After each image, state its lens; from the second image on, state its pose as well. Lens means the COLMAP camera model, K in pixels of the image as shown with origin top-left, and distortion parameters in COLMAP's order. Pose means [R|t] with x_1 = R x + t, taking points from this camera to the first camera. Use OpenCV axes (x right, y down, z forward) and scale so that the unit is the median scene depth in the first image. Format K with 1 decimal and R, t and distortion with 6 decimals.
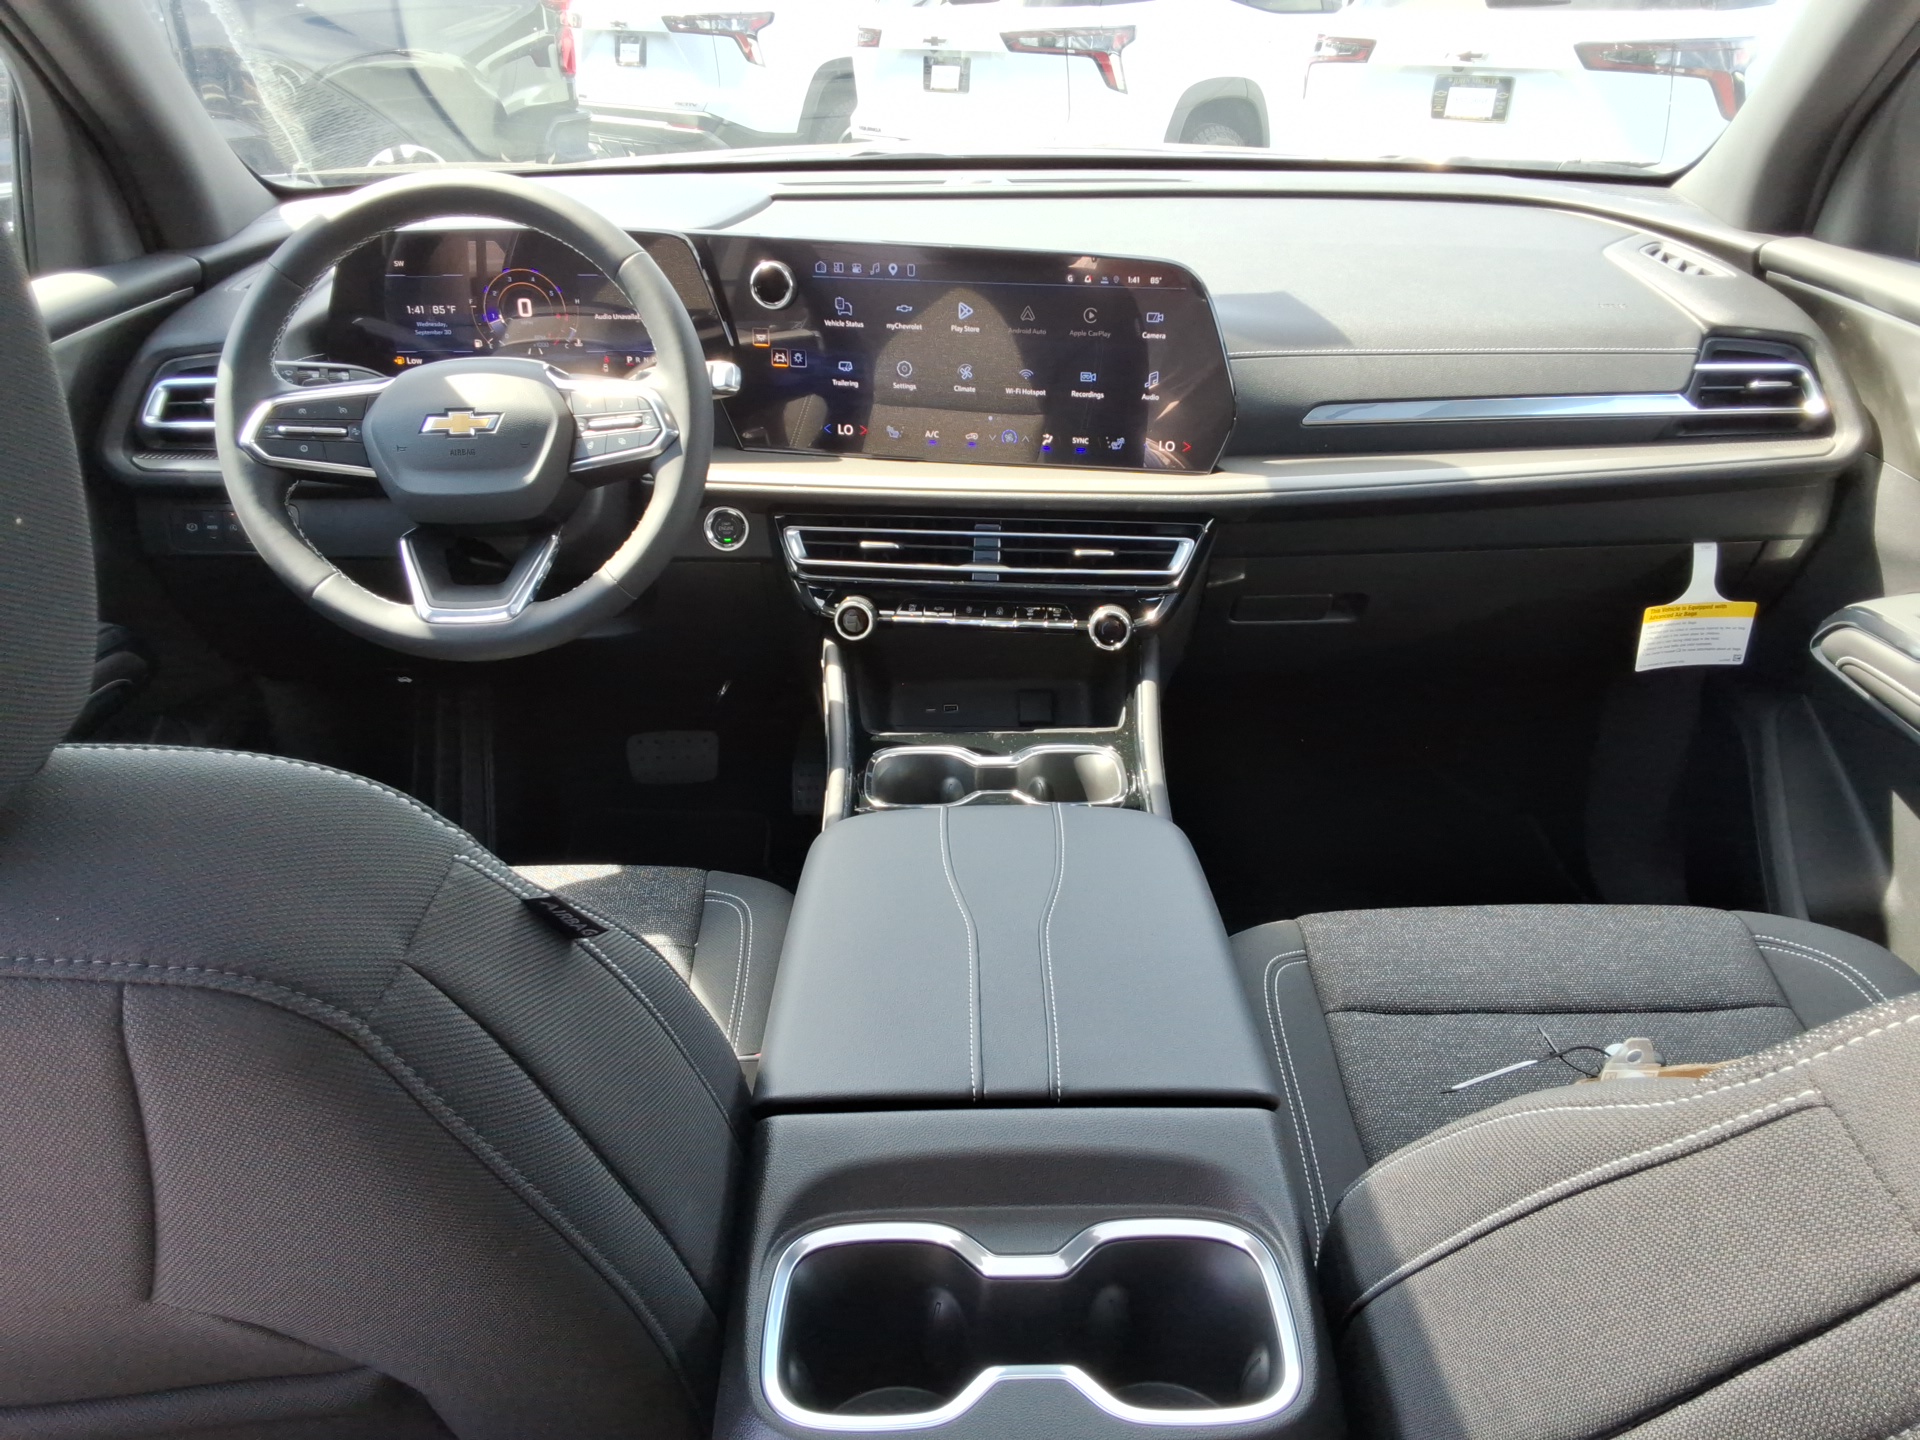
lens RADIAL K [[1552.2, 0, 969.8], [0, 1552.2, 710.6], [0, 0, 1]] dist [0.113050, -0.184001]
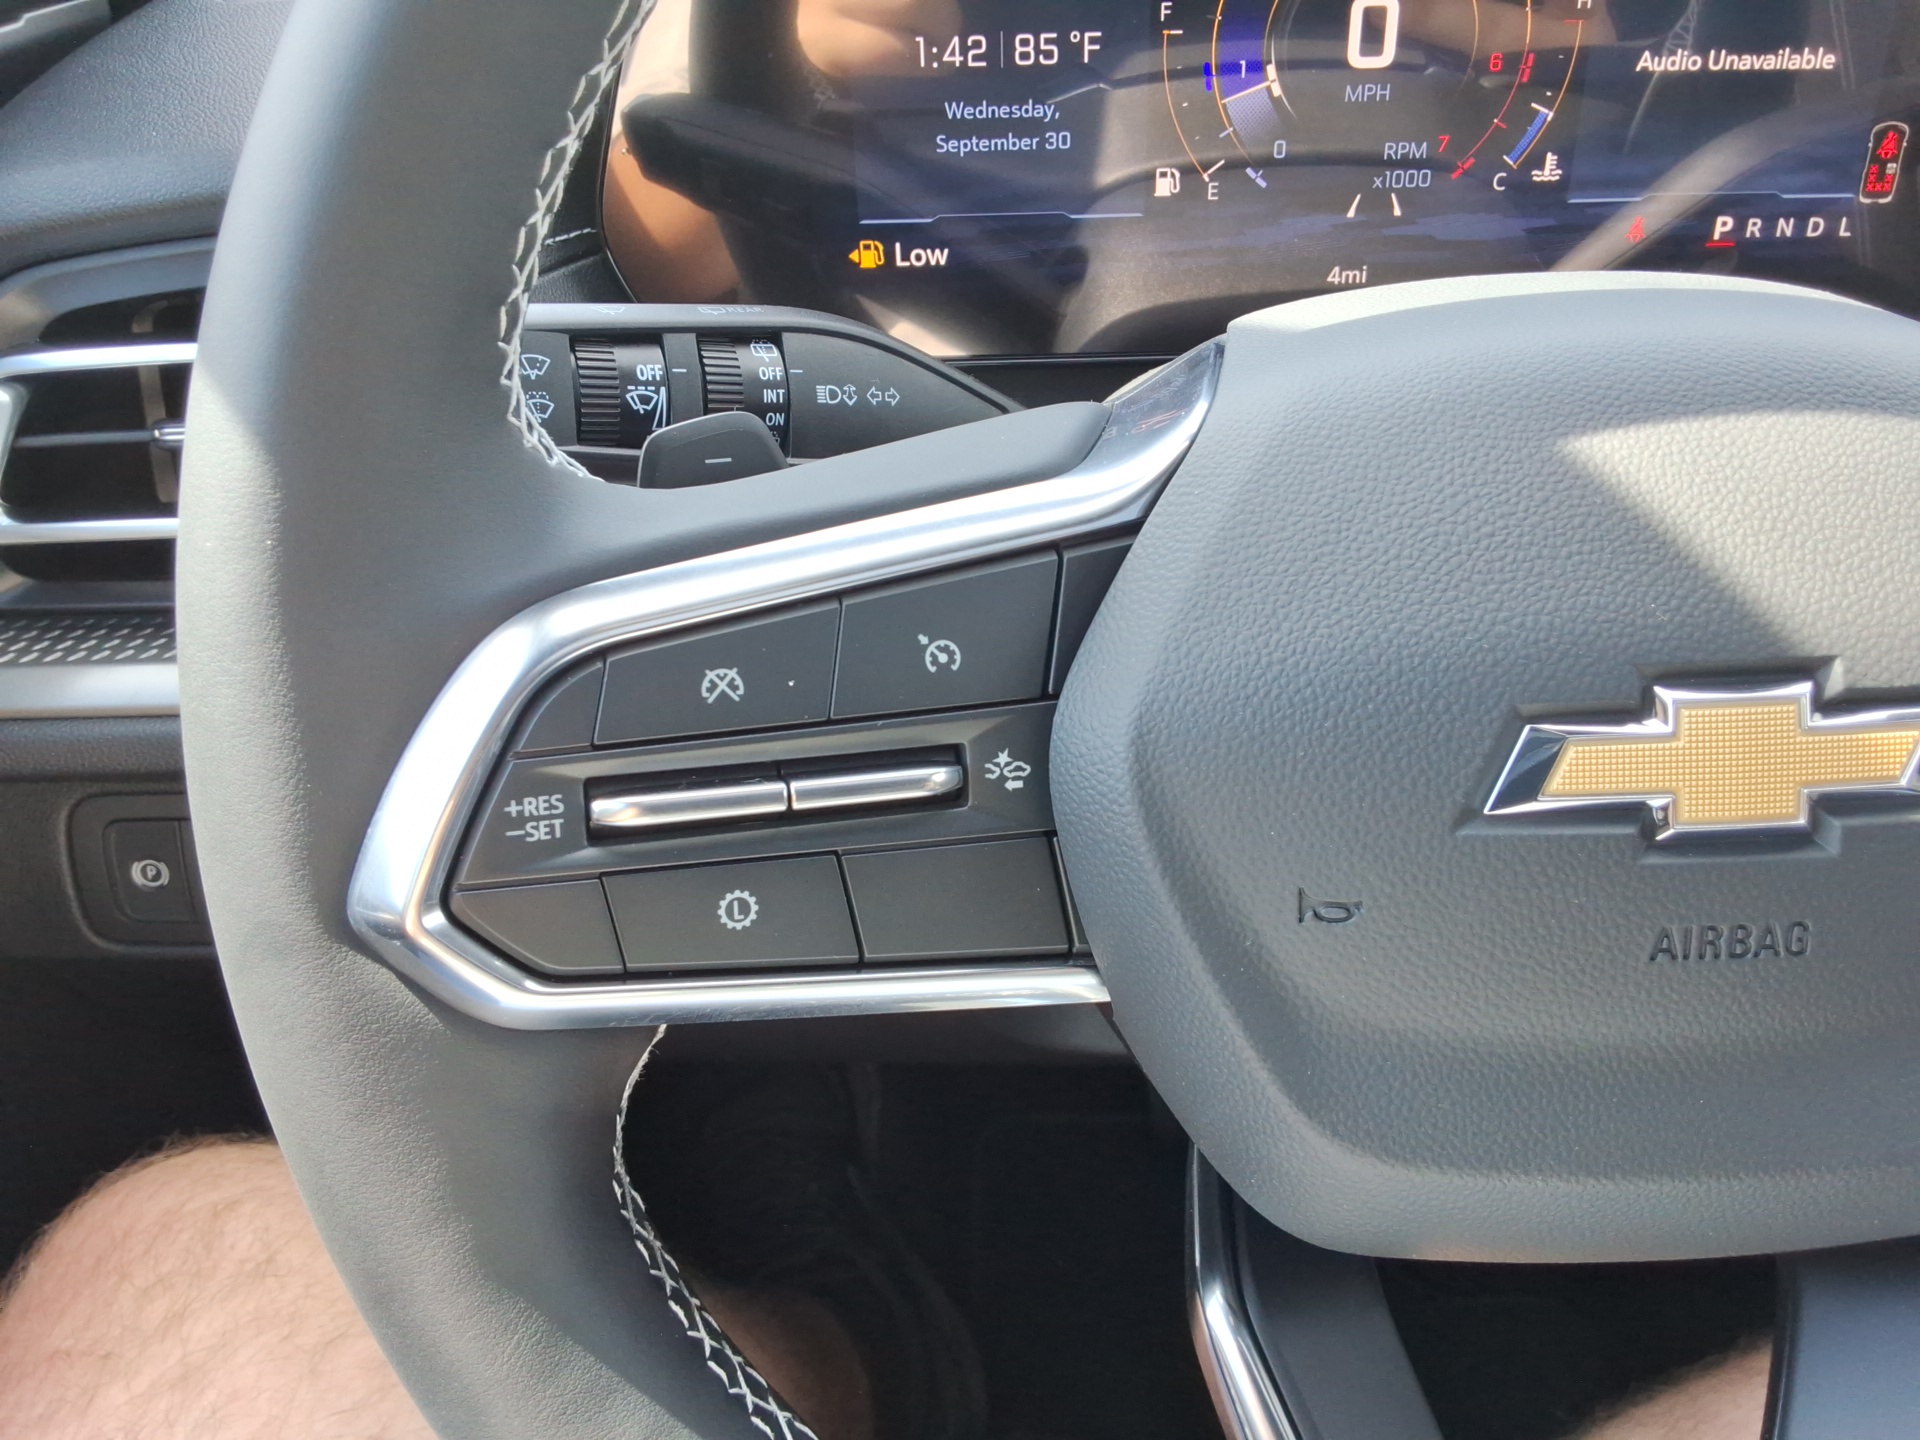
lens RADIAL K [[1550.7, 0, 969.1], [0, 1550.7, 720.6], [0, 0, 1]] dist [0.145547, -0.210183]
pose [[0.999821, -0.004459, -0.018396, -0.344953], [0.006801, 0.991579, 0.129323, -0.180471], [0.017665, -0.129424, 0.991432, 0.734006]]
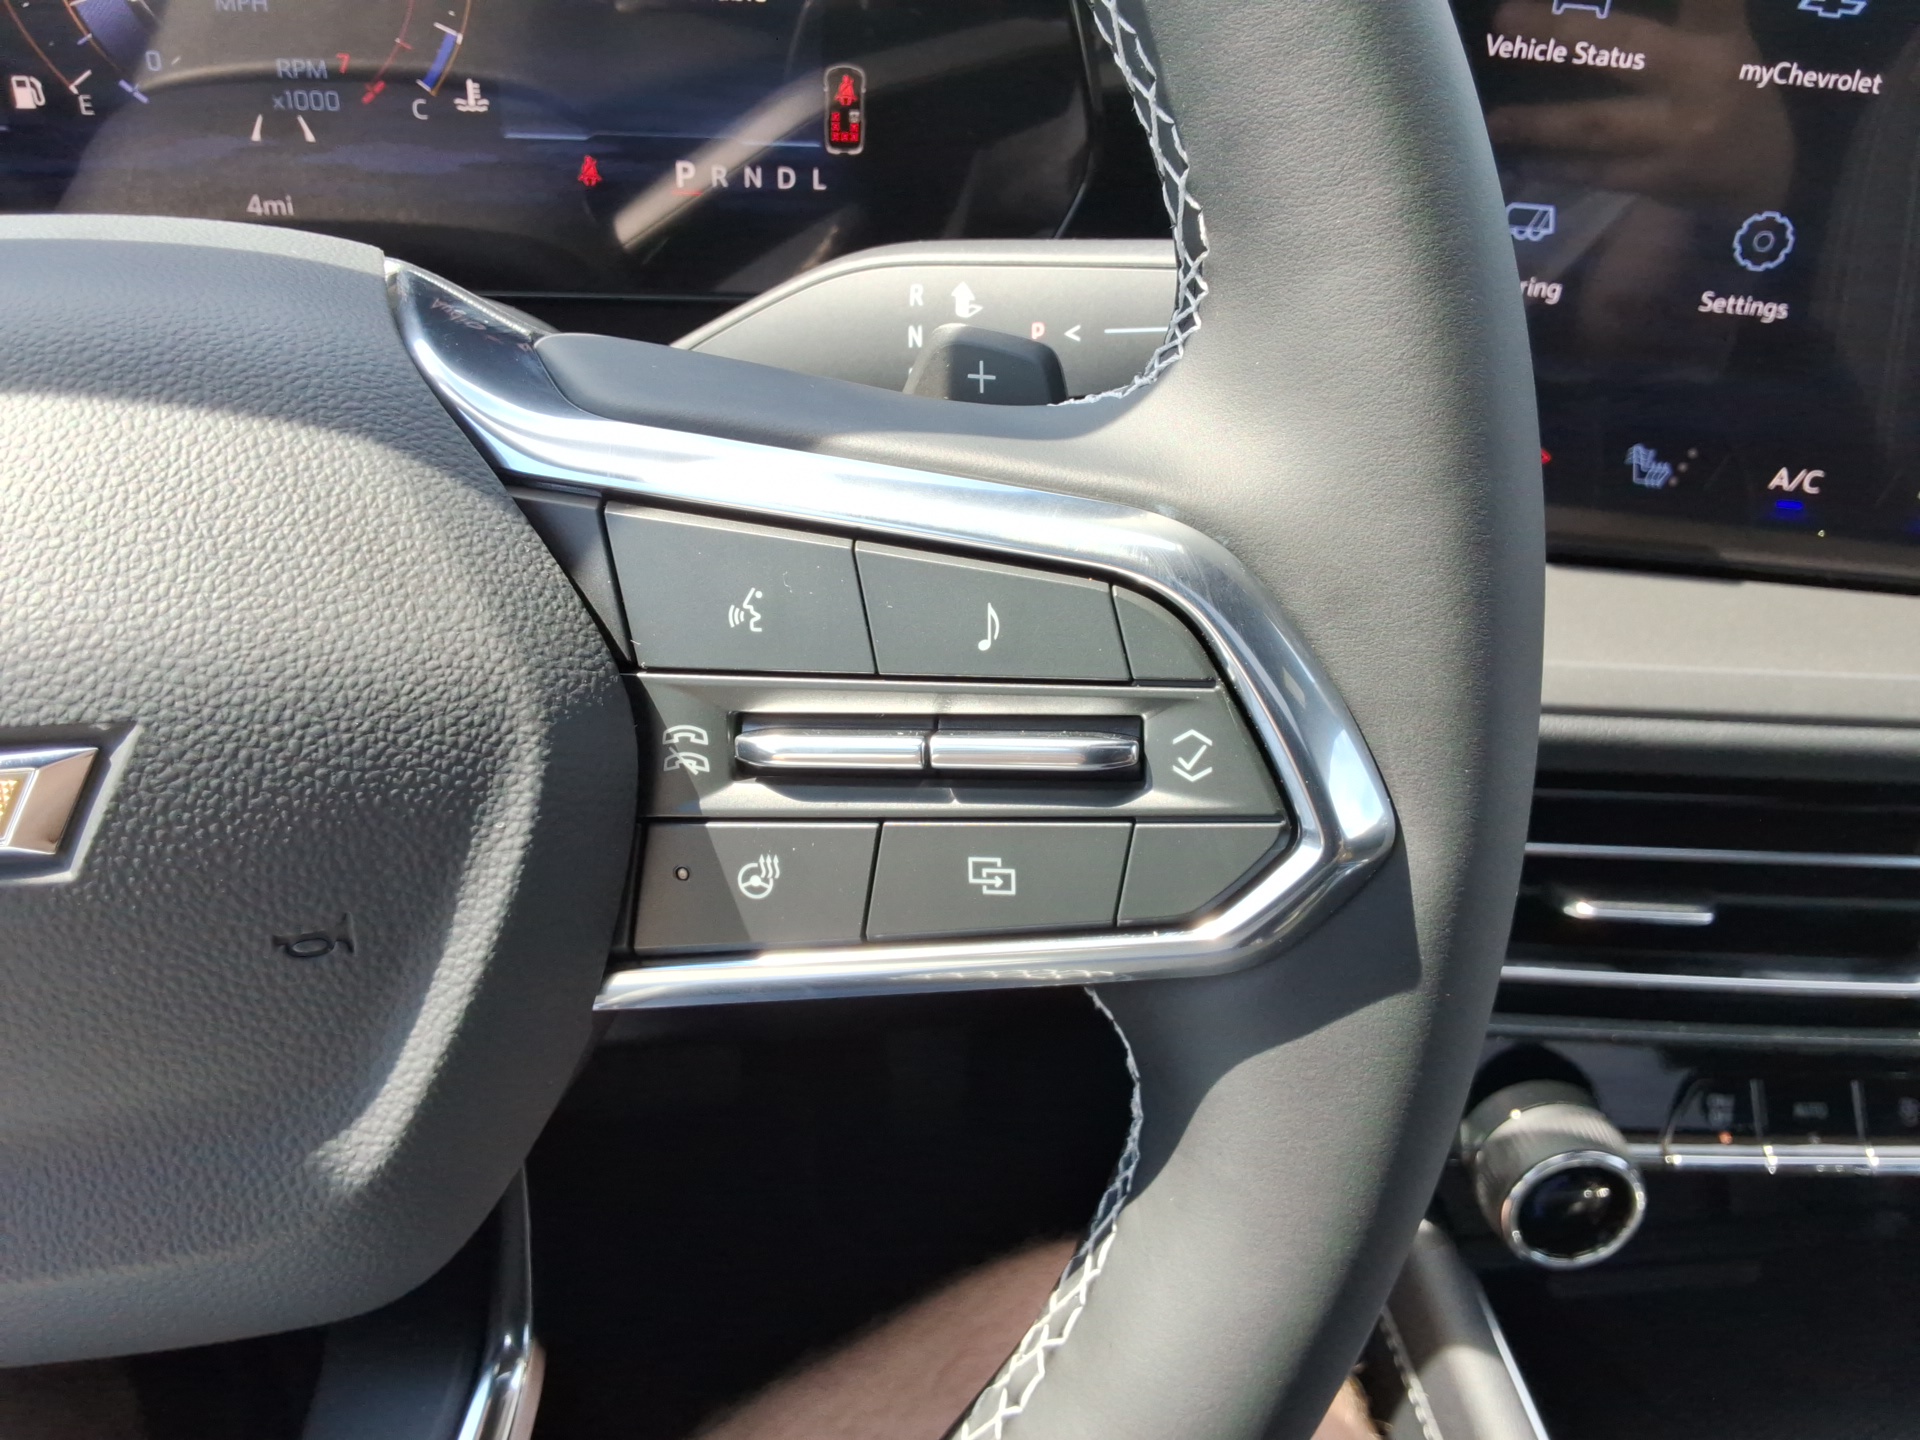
lens RADIAL K [[1589.9, 0, 963.5], [0, 1589.9, 718.2], [0, 0, 1]] dist [0.111490, -0.191848]
pose [[0.989669, -0.018299, 0.142200, -0.215362], [-0.005765, 0.985940, 0.167002, -0.185850], [-0.143257, -0.166096, 0.975648, 0.746764]]
